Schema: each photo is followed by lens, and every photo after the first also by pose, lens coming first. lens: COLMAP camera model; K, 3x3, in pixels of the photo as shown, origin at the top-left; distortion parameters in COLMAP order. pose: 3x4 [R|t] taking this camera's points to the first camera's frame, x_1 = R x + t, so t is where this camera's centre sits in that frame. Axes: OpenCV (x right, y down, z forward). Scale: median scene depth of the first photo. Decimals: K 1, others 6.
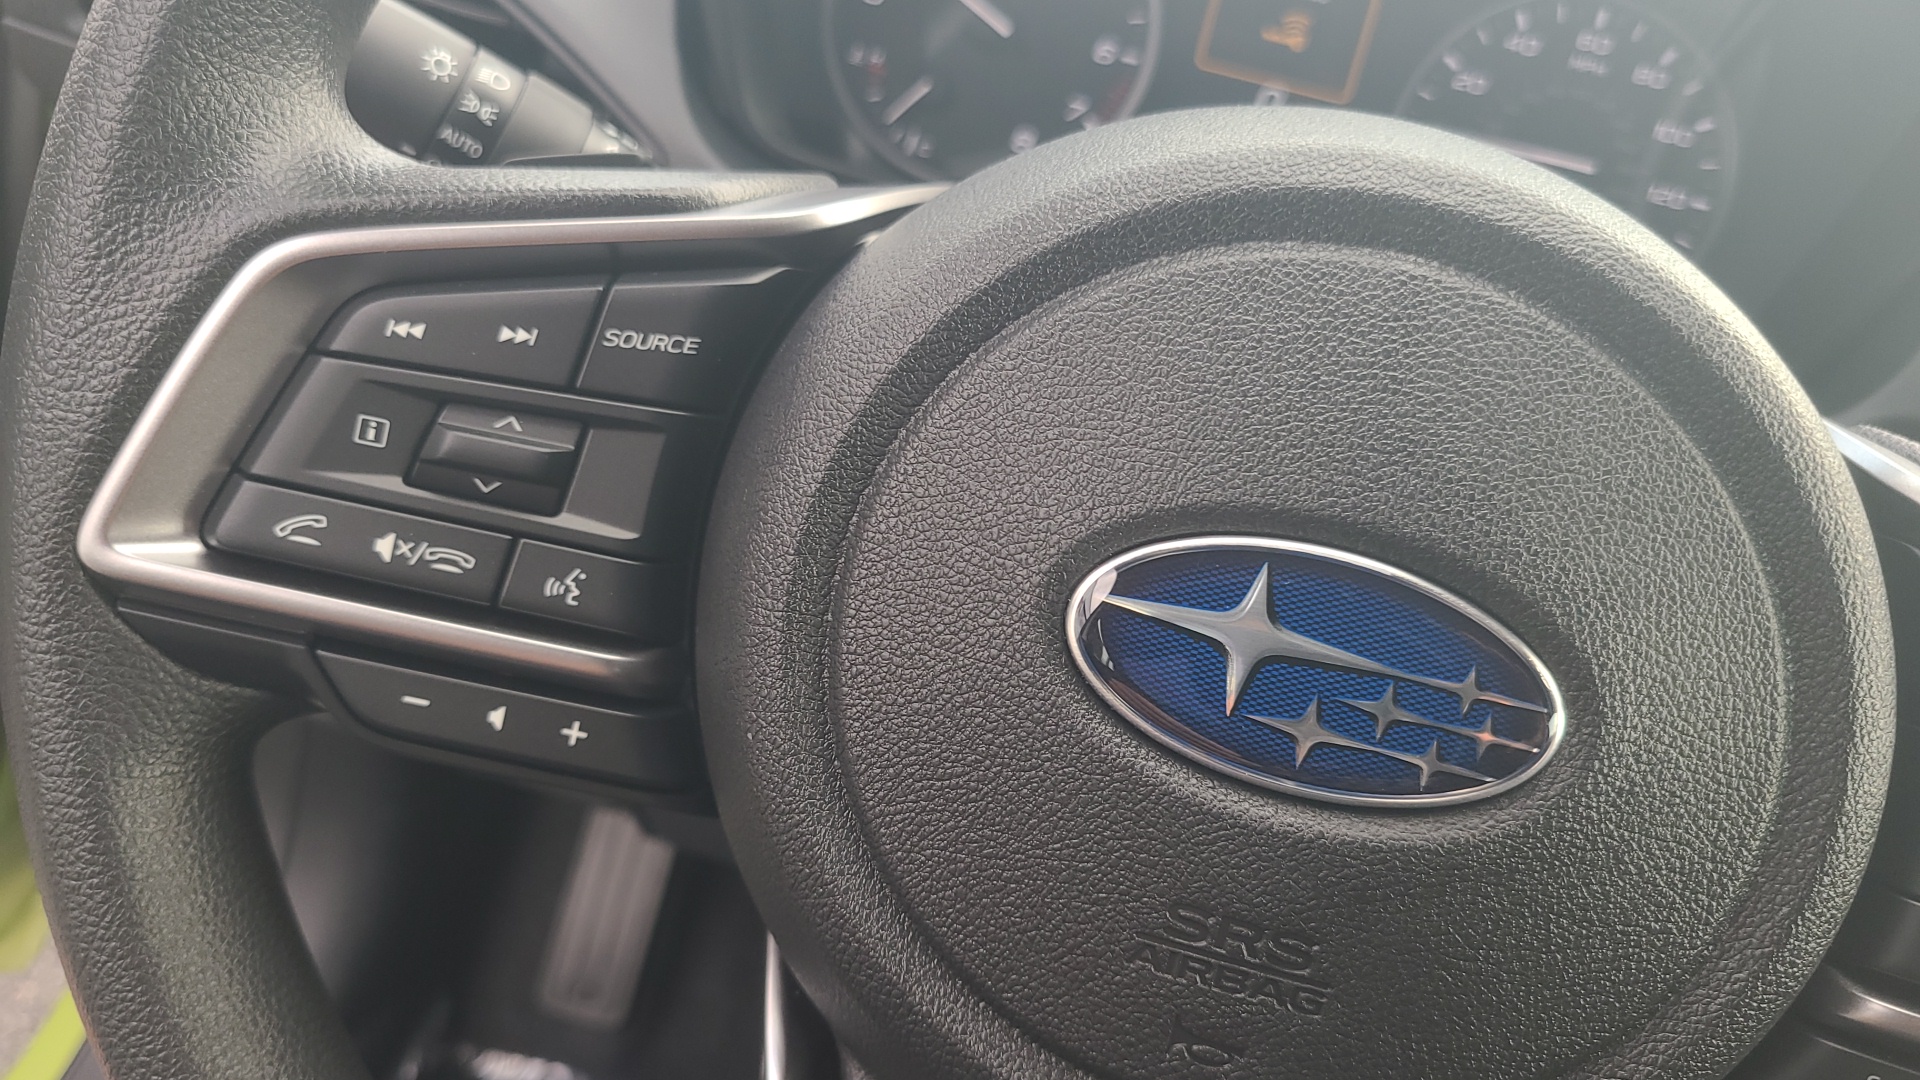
lens RADIAL K [[1428.8, 0, 974.9], [0, 1428.8, 557.8], [0, 0, 1]] dist [0.026932, -0.006358]
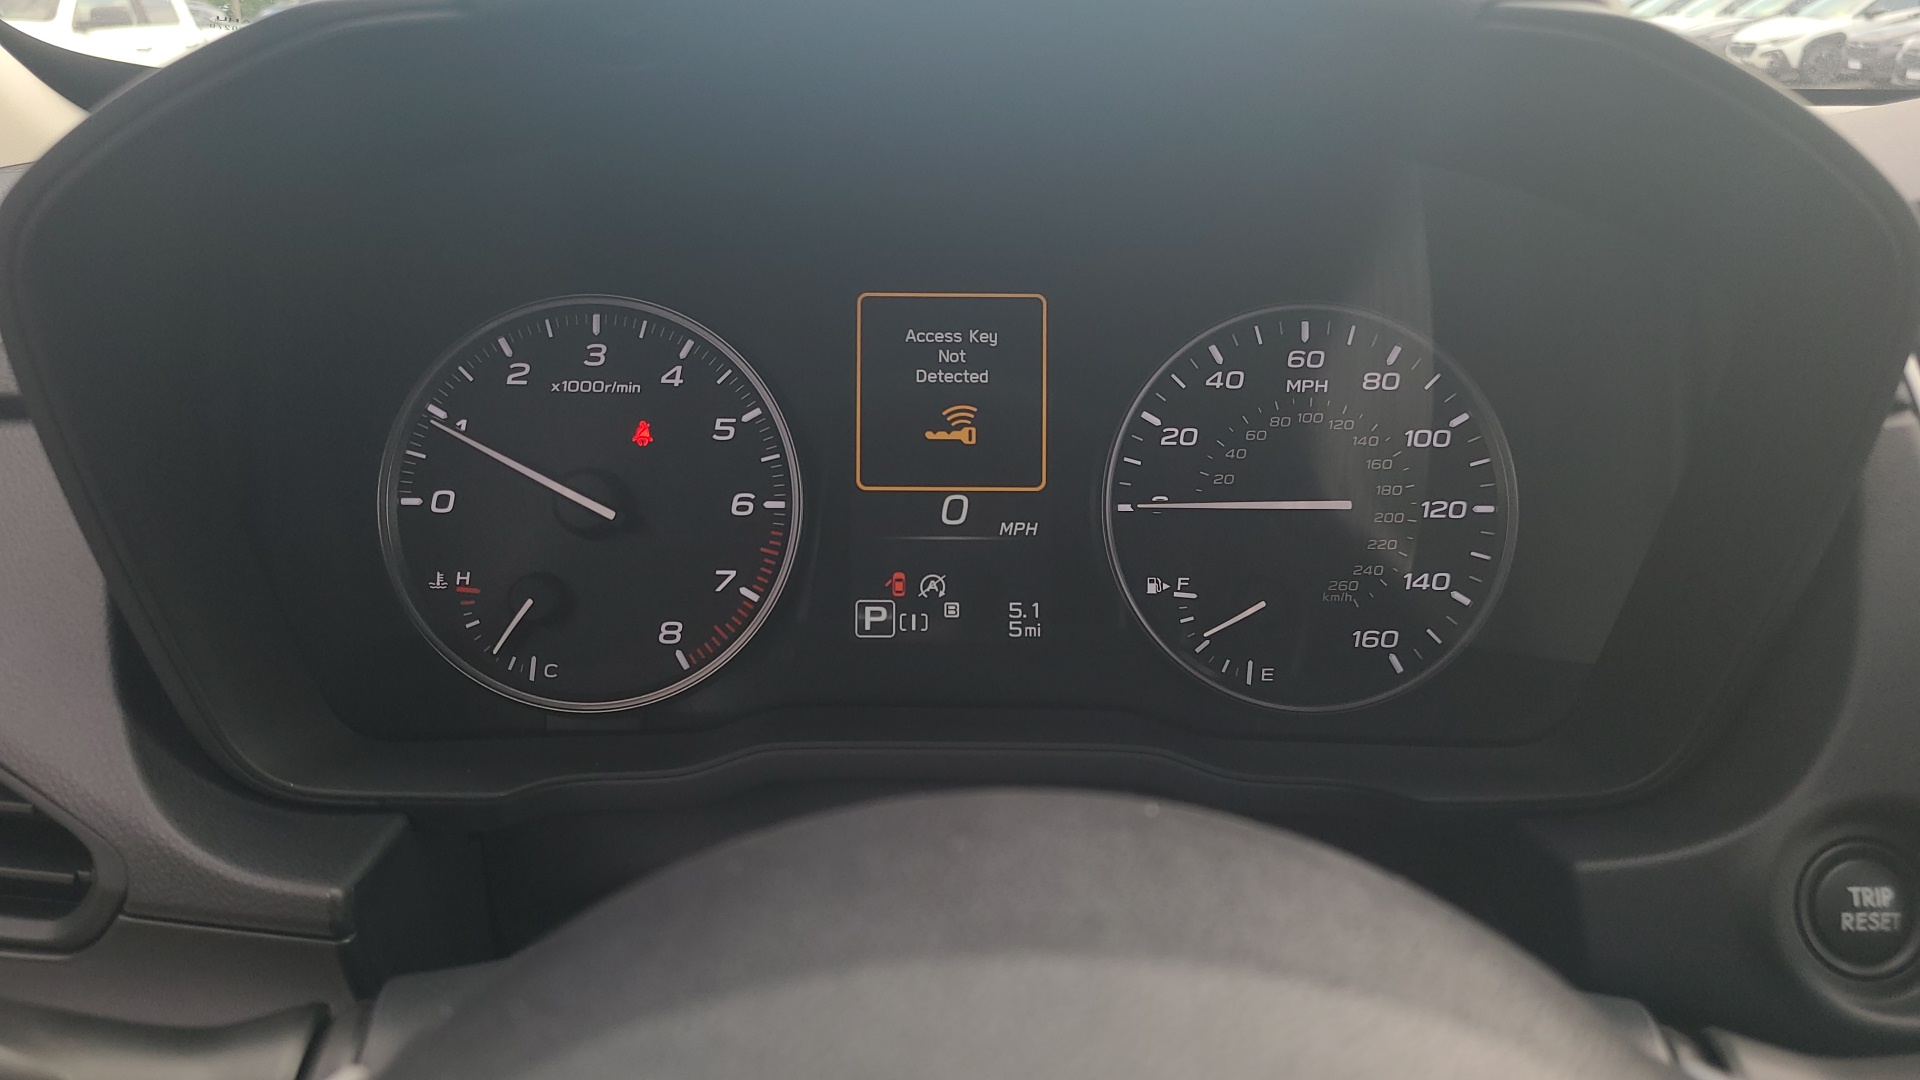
lens RADIAL K [[1428.8, 0, 950.9], [0, 1428.8, 574.6], [0, 0, 1]] dist [0.026932, -0.006358]
pose [[0.963795, -0.249004, 0.095371, 0.295518], [0.260828, 0.954701, -0.143227, -0.423288], [-0.055386, 0.162917, 0.985084, 0.519493]]
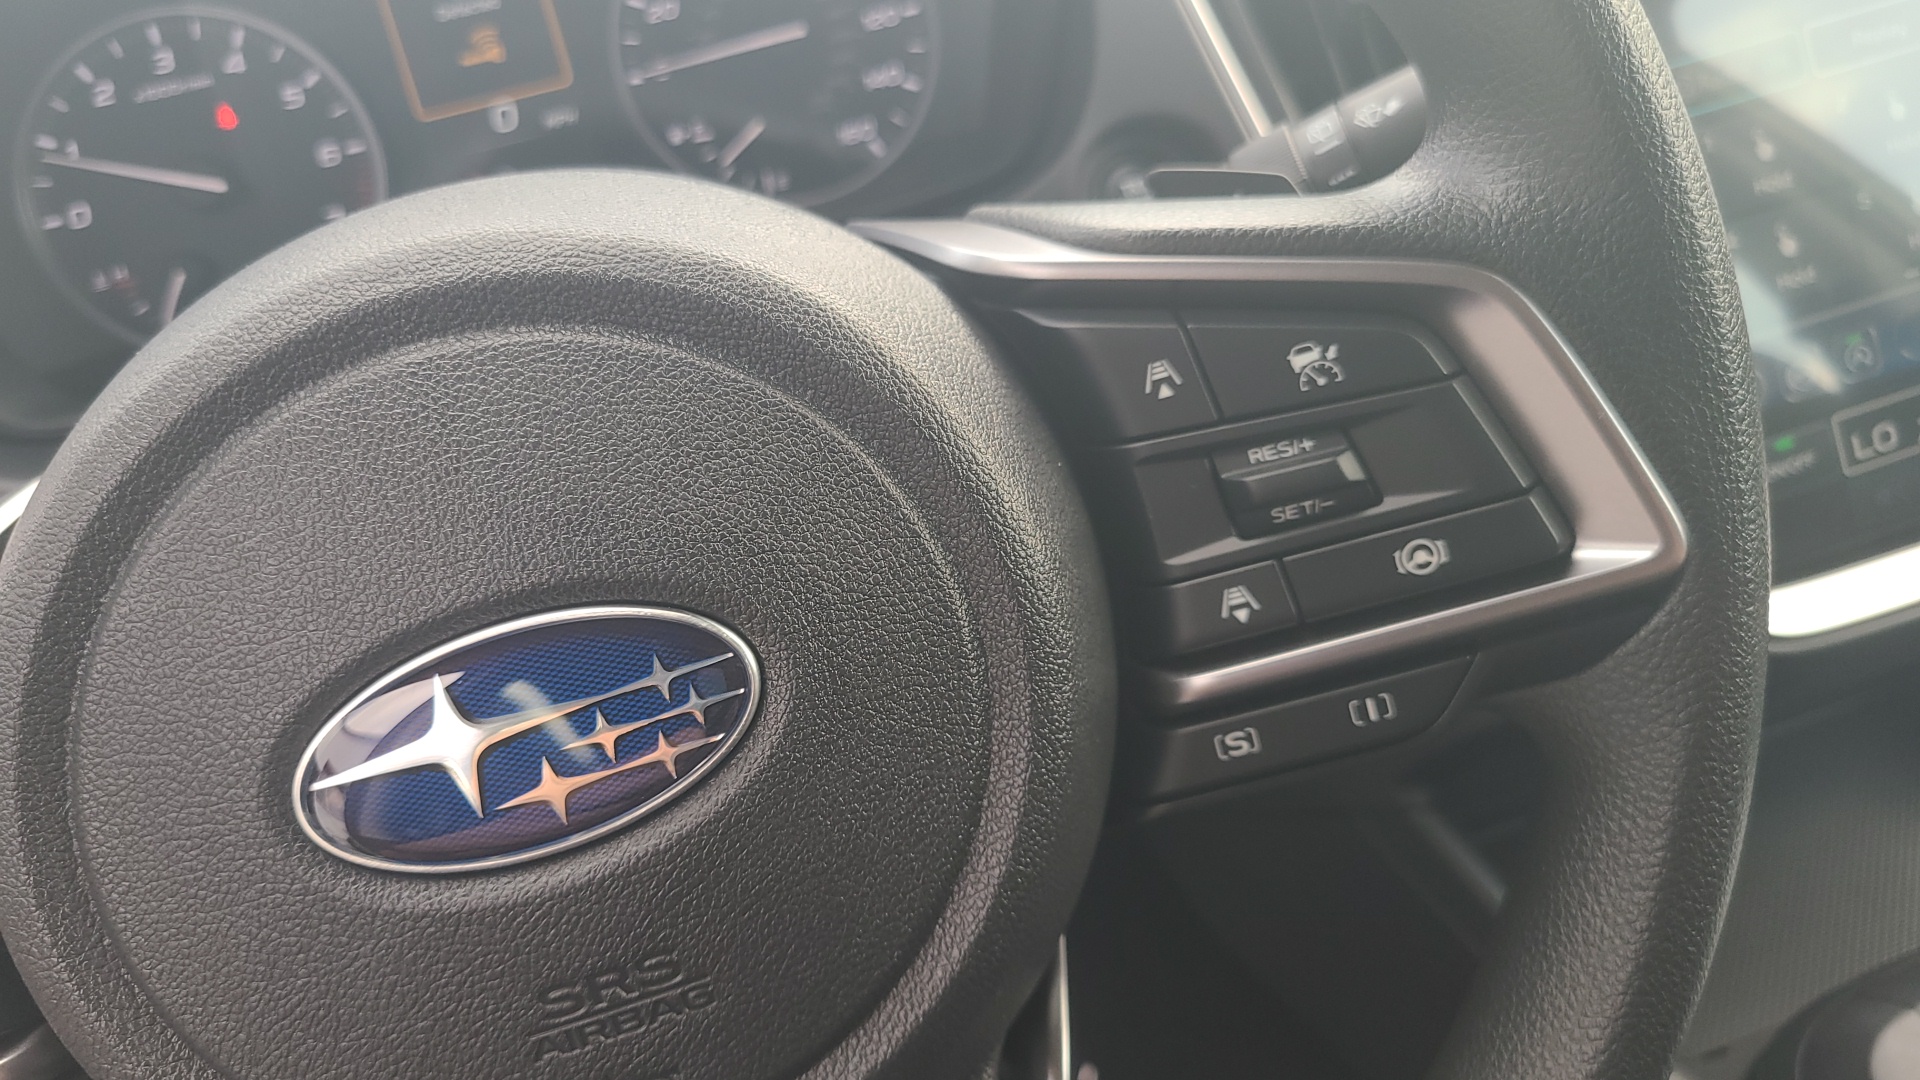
lens RADIAL K [[1428.8, 0, 914.7], [0, 1428.8, 526.9], [0, 0, 1]] dist [0.026932, -0.006358]
pose [[0.838530, -0.526332, 0.140859, 0.387864], [0.522394, 0.850095, 0.066659, 0.023460], [-0.154828, 0.017688, 0.987783, -0.084637]]
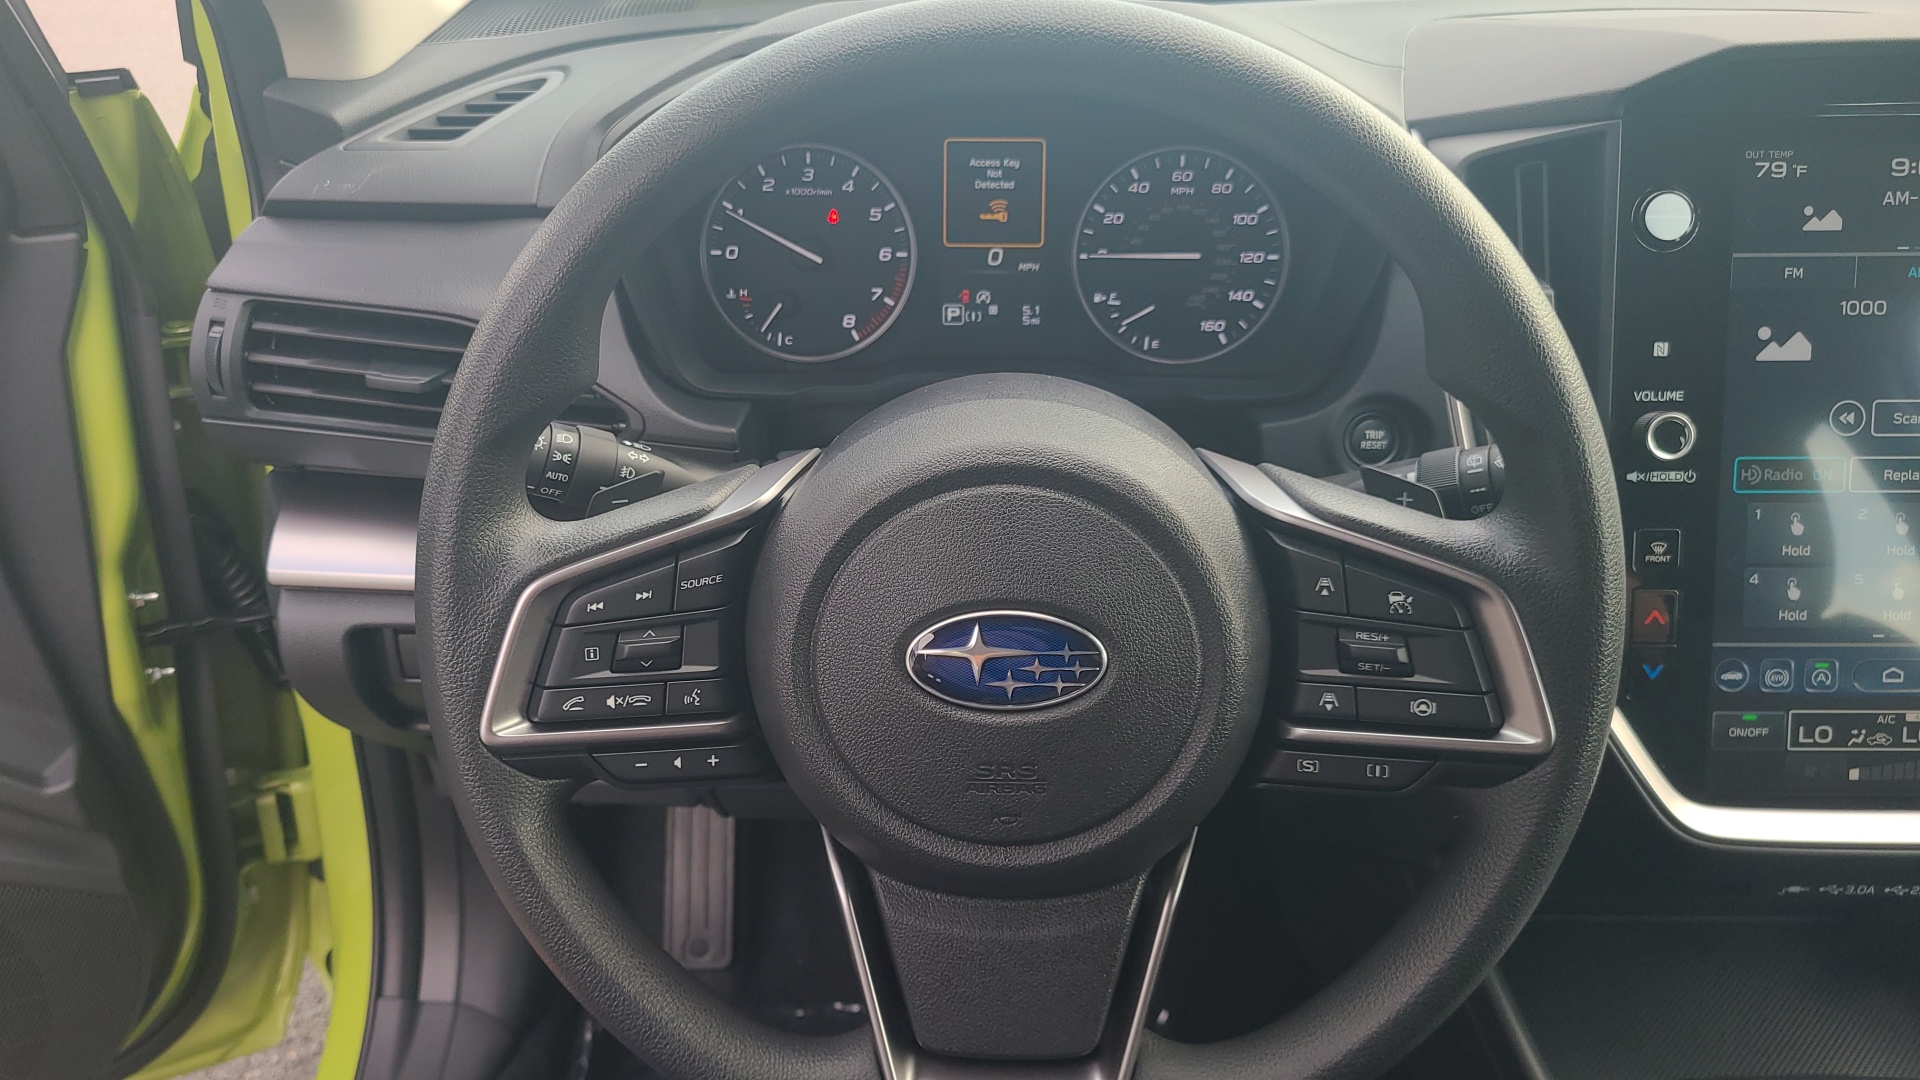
lens RADIAL K [[1428.8, 0, 945.3], [0, 1428.8, 519.1], [0, 0, 1]] dist [0.026932, -0.006358]
pose [[0.967319, -0.253295, 0.011617, 0.159036], [0.253022, 0.967236, 0.020849, -0.225332], [-0.016518, -0.017228, 0.999715, -1.406268]]
